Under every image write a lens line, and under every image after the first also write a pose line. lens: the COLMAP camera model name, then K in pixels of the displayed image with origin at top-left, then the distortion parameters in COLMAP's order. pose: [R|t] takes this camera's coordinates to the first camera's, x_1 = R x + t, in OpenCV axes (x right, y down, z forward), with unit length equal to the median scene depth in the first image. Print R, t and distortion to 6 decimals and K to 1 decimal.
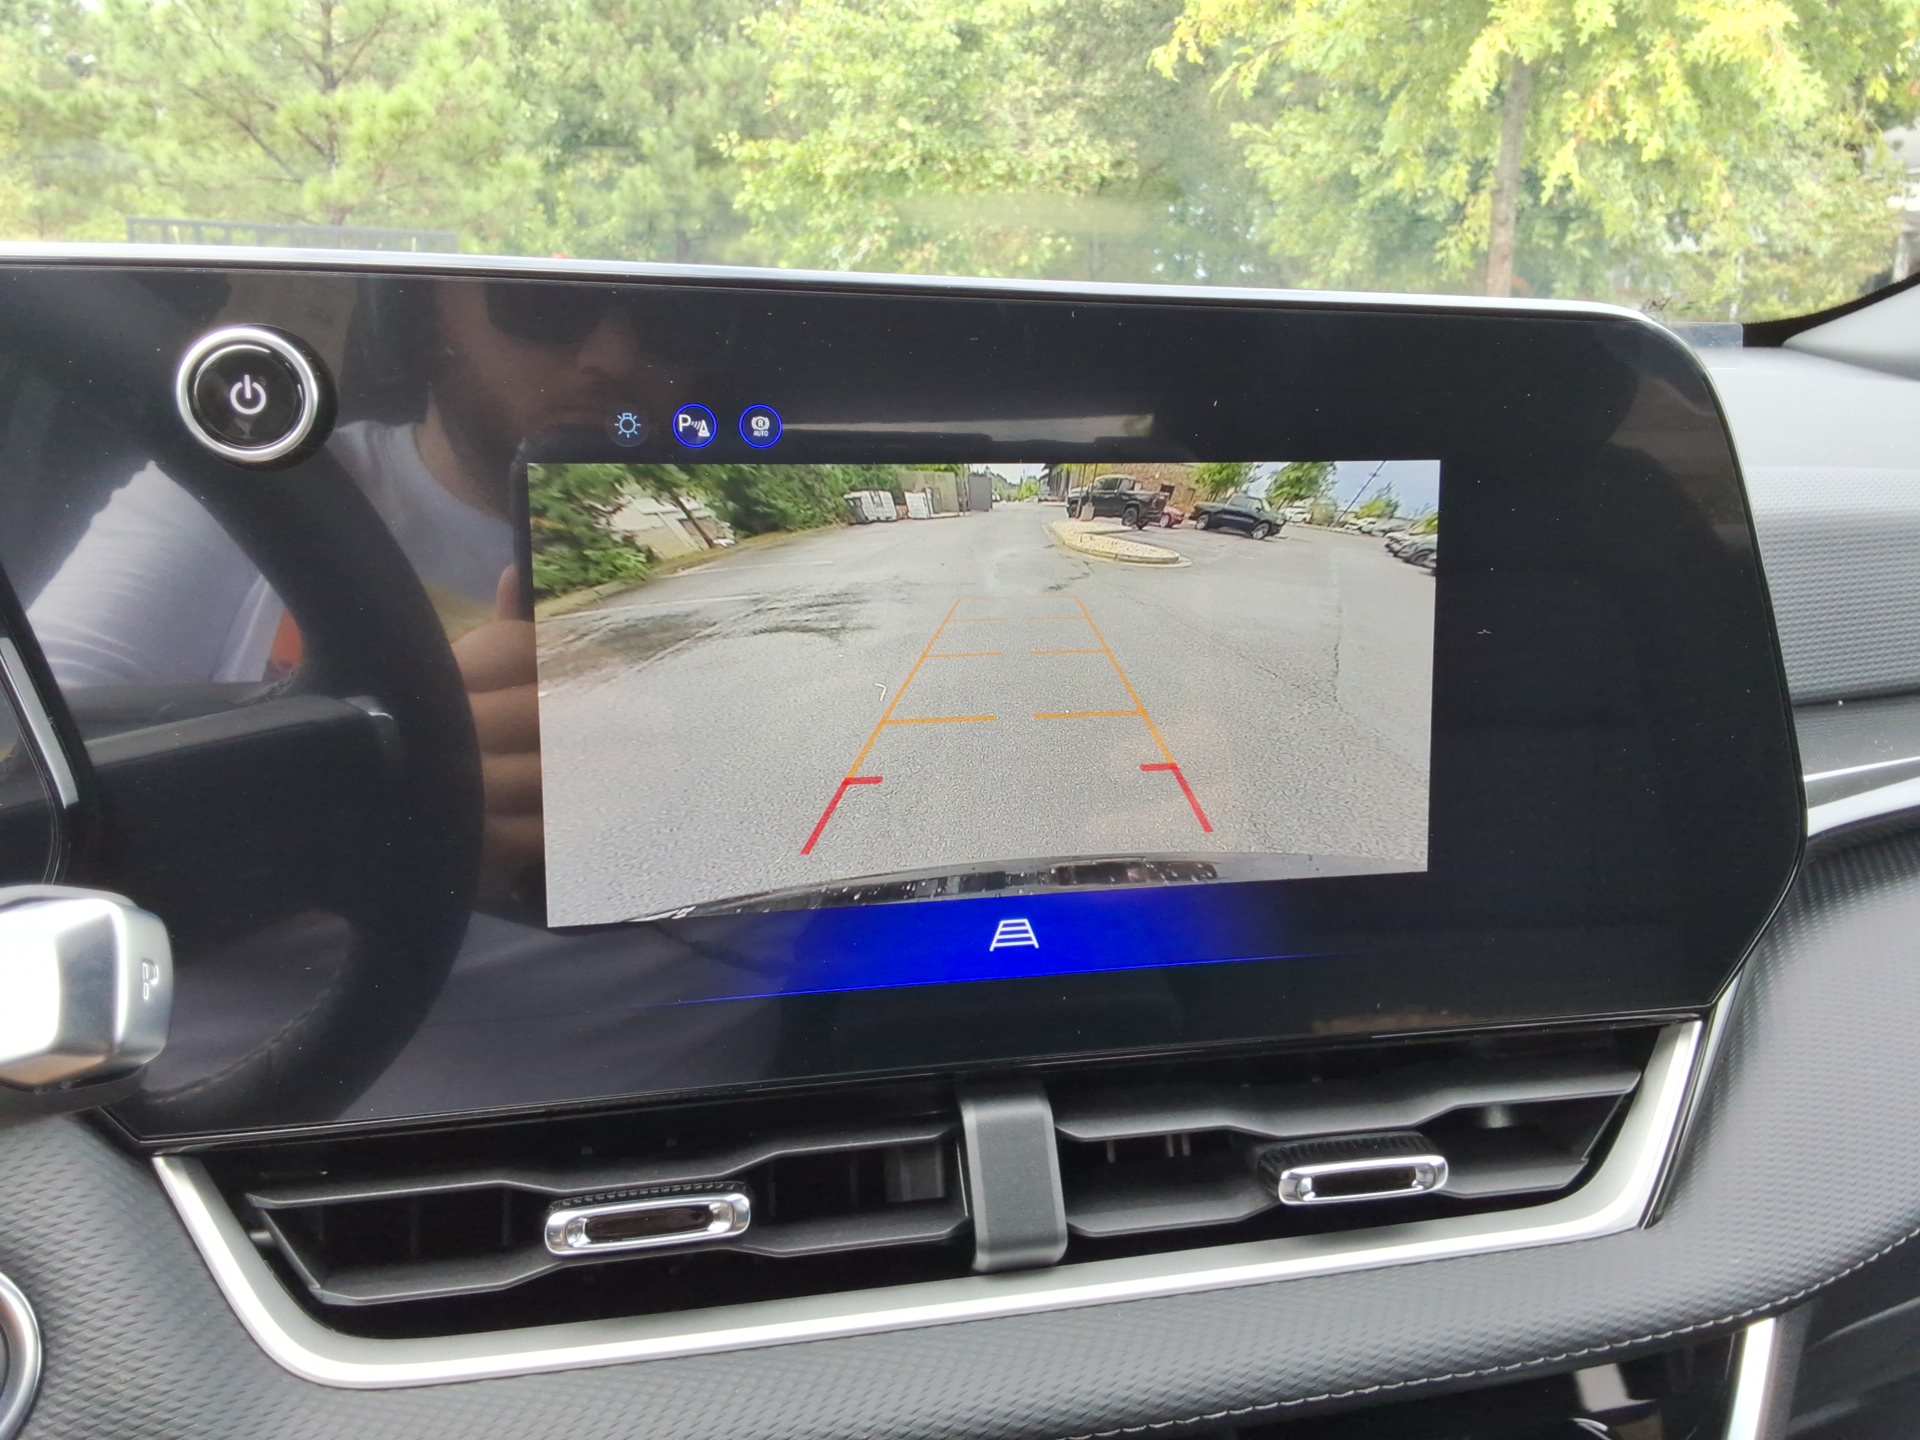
lens RADIAL K [[1551.2, 0, 982.7], [0, 1551.2, 705.3], [0, 0, 1]] dist [0.112966, -0.198773]
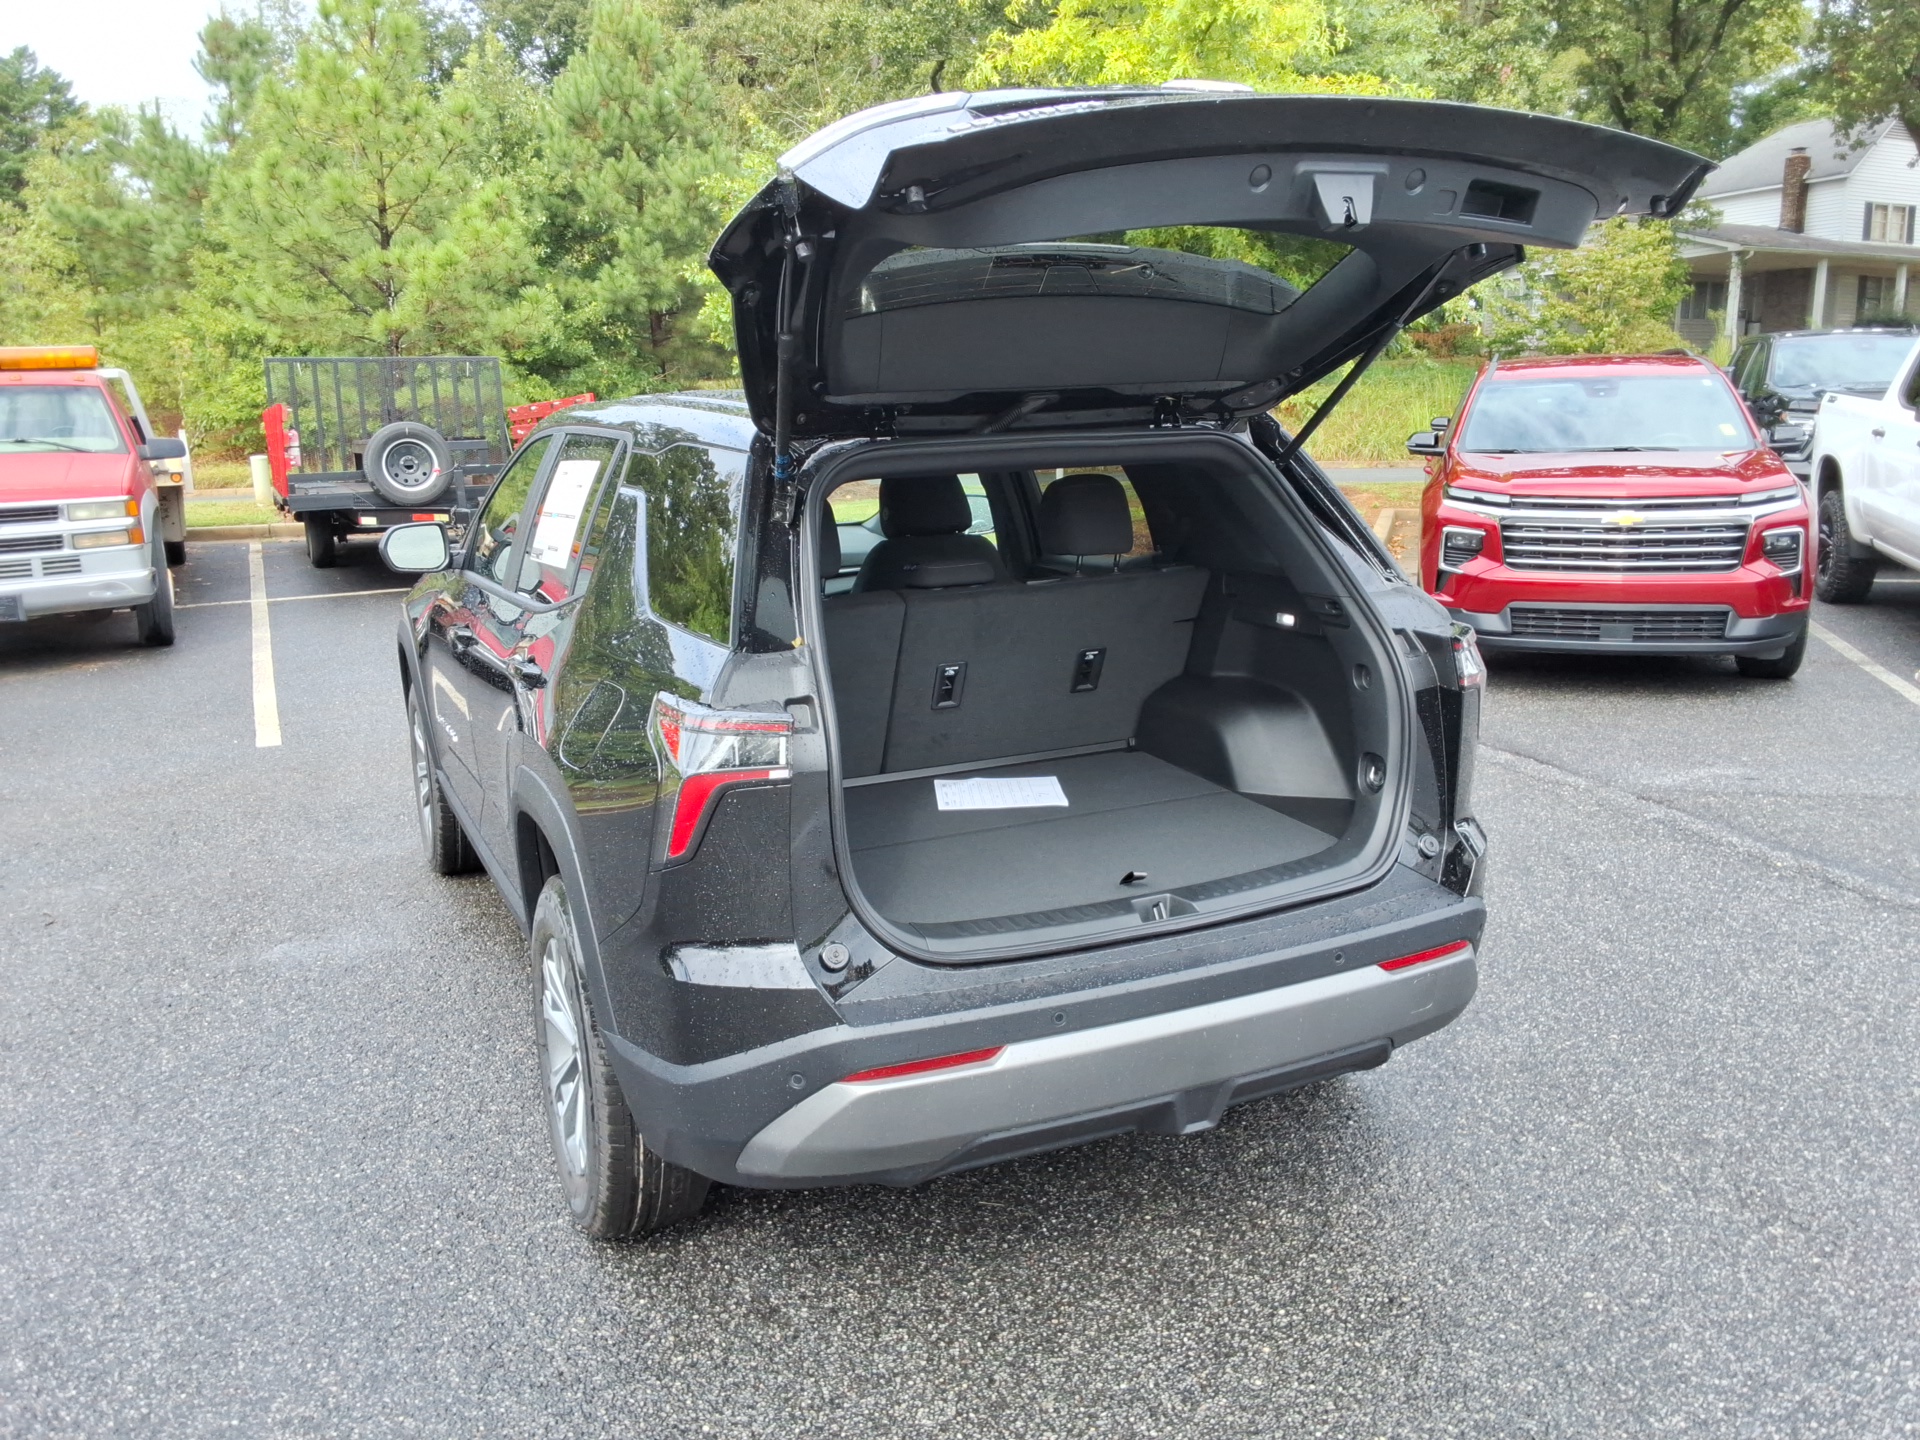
lens RADIAL K [[1550.7, 0, 976.0], [0, 1550.7, 704.7], [0, 0, 1]] dist [0.071543, -0.107316]
pose [[0.998958, -0.045248, 0.006044, 0.054288], [0.045320, 0.998895, -0.012462, 0.035408], [-0.005474, 0.012723, 0.999904, -0.315713]]
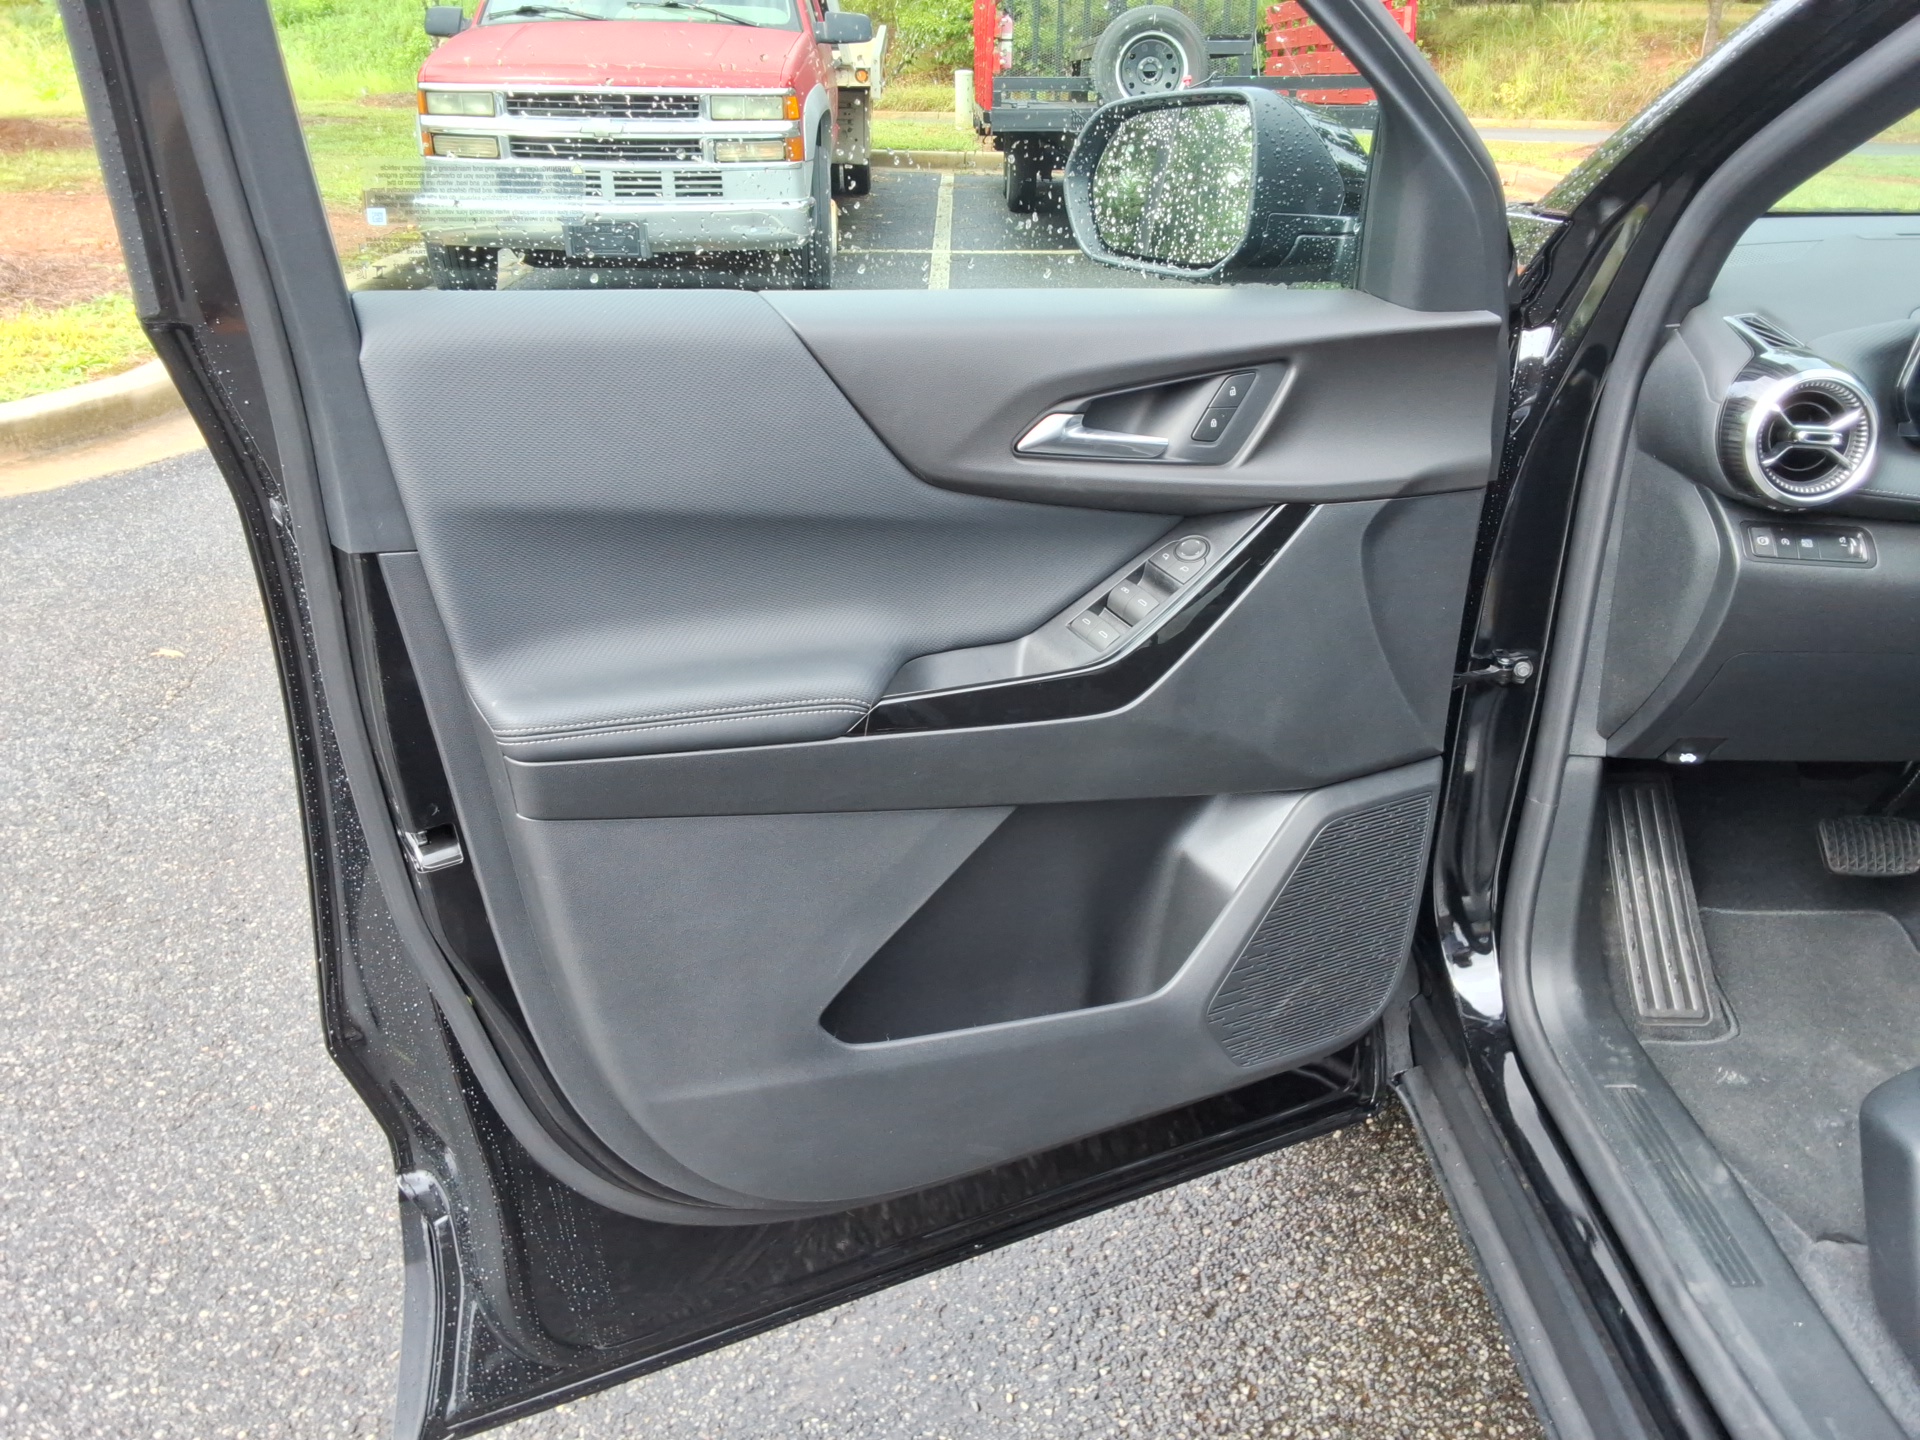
lens RADIAL K [[1534.3, 0, 979.3], [0, 1534.3, 709.8], [0, 0, 1]] dist [0.123805, -0.195997]
pose [[0.919854, 0.147576, -0.363442, -0.044630], [-0.076909, 0.976400, 0.201813, 0.006439], [0.384648, -0.157686, 0.909495, -0.085892]]
